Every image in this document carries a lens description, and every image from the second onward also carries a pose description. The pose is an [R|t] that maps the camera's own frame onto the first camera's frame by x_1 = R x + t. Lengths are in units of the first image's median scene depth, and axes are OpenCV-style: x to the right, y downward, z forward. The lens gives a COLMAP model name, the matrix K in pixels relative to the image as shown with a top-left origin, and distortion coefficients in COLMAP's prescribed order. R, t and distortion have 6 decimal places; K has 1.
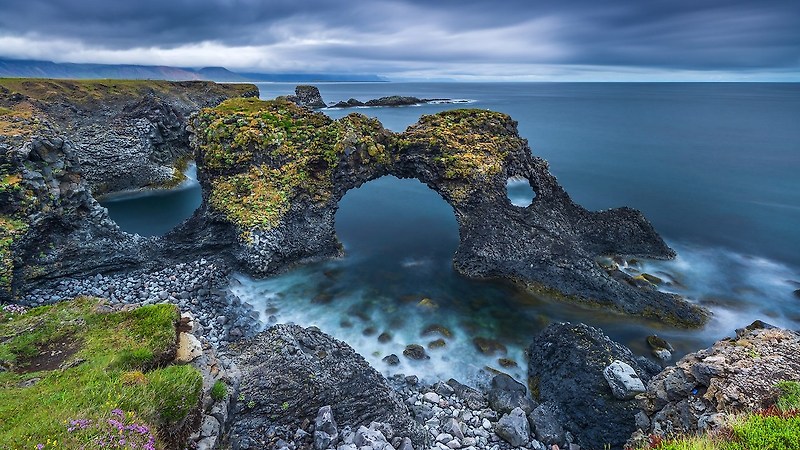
lens RADIAL K [[399.6, 0, 397.5], [0, 399.6, 199.7], [0, 0, 1]] dist [-0.000675, 0.005786]
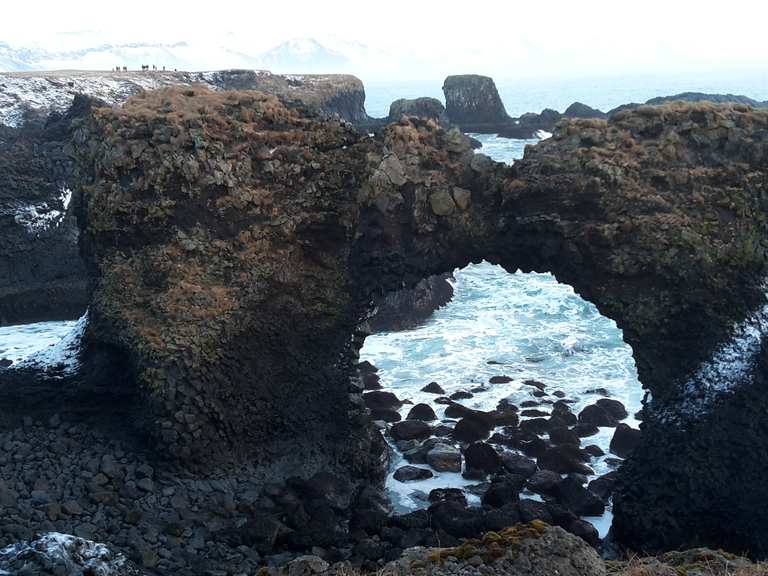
lens RADIAL K [[978.8, 0, 413.0], [0, 978.8, 307.1], [0, 0, 1]] dist [0.102876, 0.000000]
pose [[0.946666, 0.046394, -0.318858, 0.253068], [-0.062493, 0.997226, -0.040440, 0.033567], [0.316098, 0.058210, 0.946939, -0.004241]]
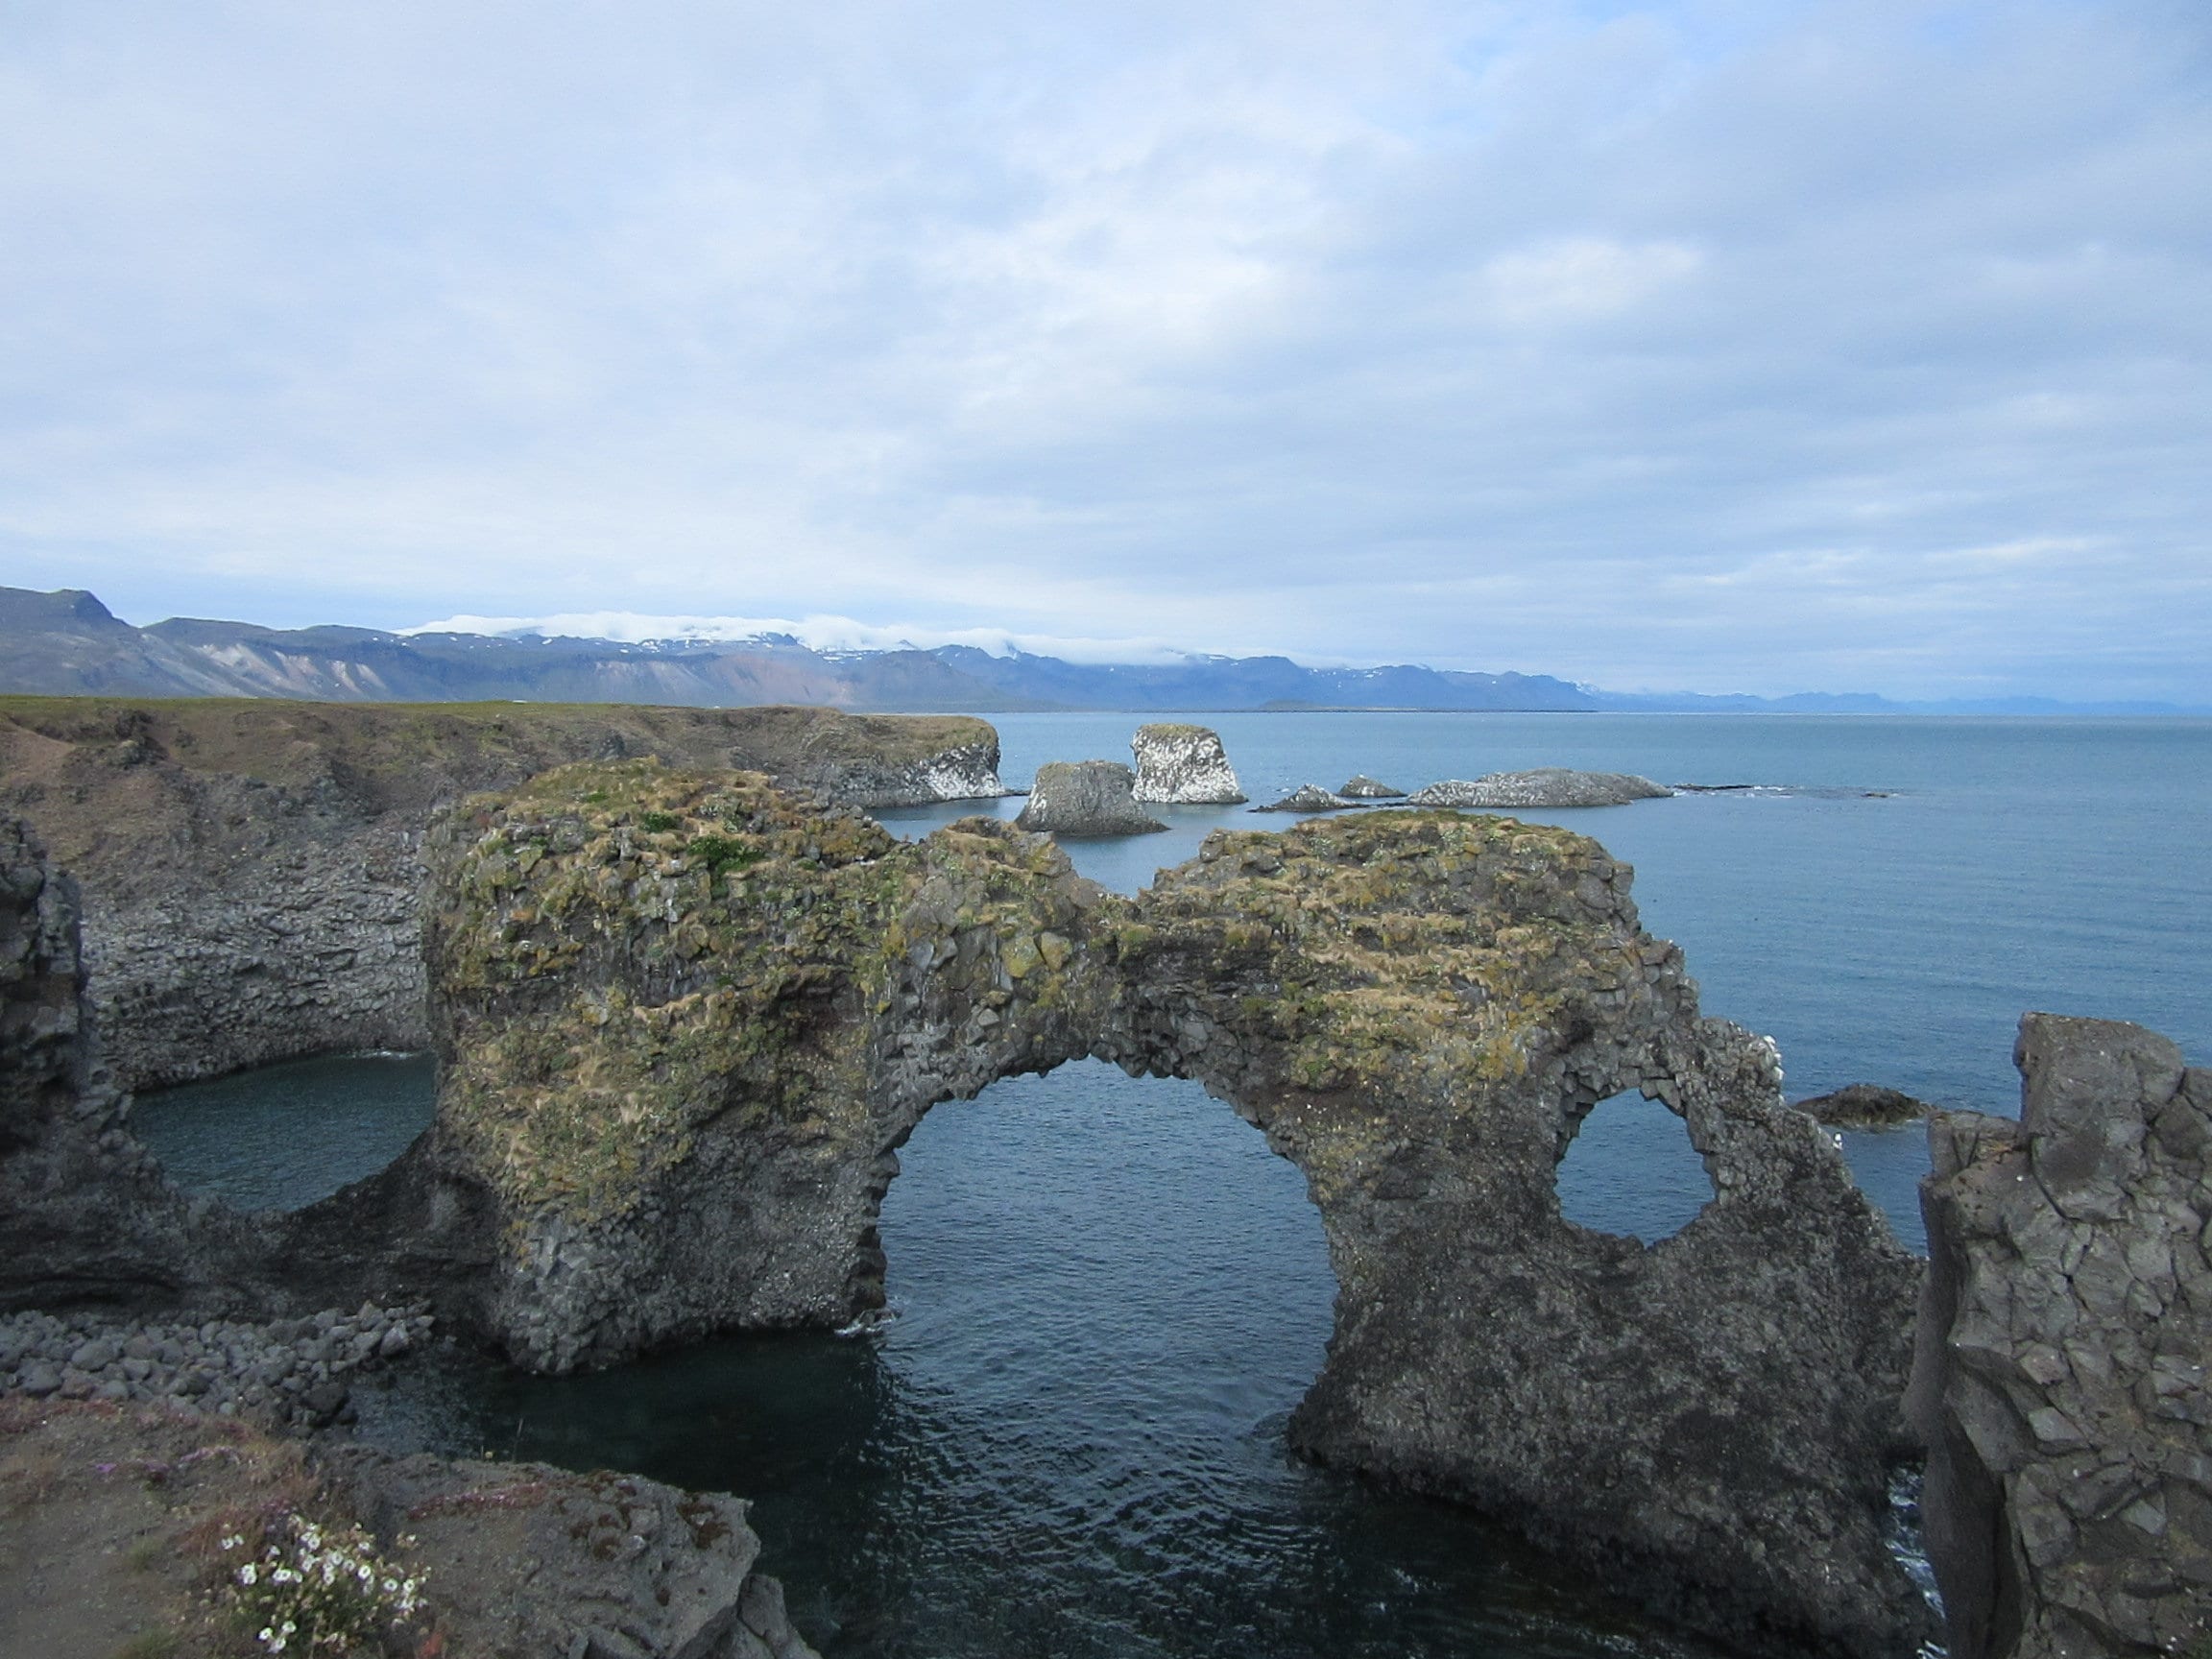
lens RADIAL K [[1767.4, 0, 1113.3], [0, 1767.4, 844.7], [0, 0, 1]] dist [0.013937, -0.003581]
pose [[0.944793, 0.024114, -0.326778, 0.375078], [-0.092370, 0.976443, -0.195006, 0.024635], [0.314378, 0.214425, 0.924764, -0.065937]]
